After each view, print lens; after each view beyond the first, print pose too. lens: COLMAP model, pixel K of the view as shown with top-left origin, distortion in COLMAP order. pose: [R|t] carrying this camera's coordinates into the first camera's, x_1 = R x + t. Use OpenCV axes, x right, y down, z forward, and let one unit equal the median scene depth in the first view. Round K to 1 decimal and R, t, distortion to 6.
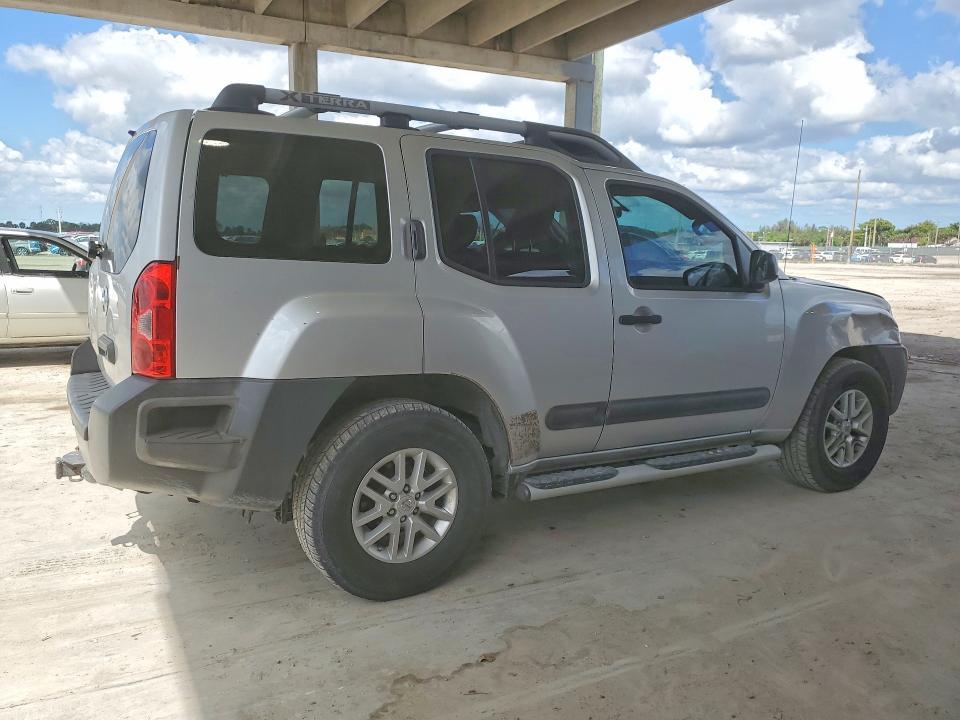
lens RADIAL K [[752.4, 0, 482.2], [0, 752.4, 361.6], [0, 0, 1]] dist [0.009114, 0.008524]
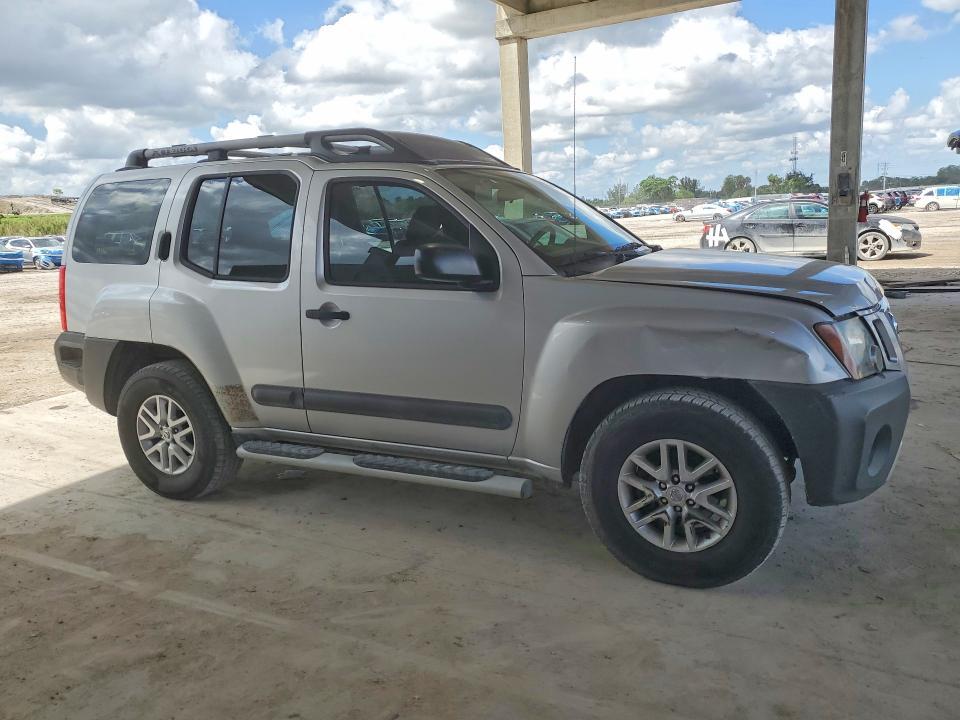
lens RADIAL K [[752.4, 0, 514.4], [0, 752.4, 371.6], [0, 0, 1]] dist [0.009114, 0.008524]
pose [[0.550814, 0.121909, -0.825677, 1.280785], [-0.077492, 0.992472, 0.094841, -0.101004], [0.831023, 0.011744, 0.556115, 0.680733]]
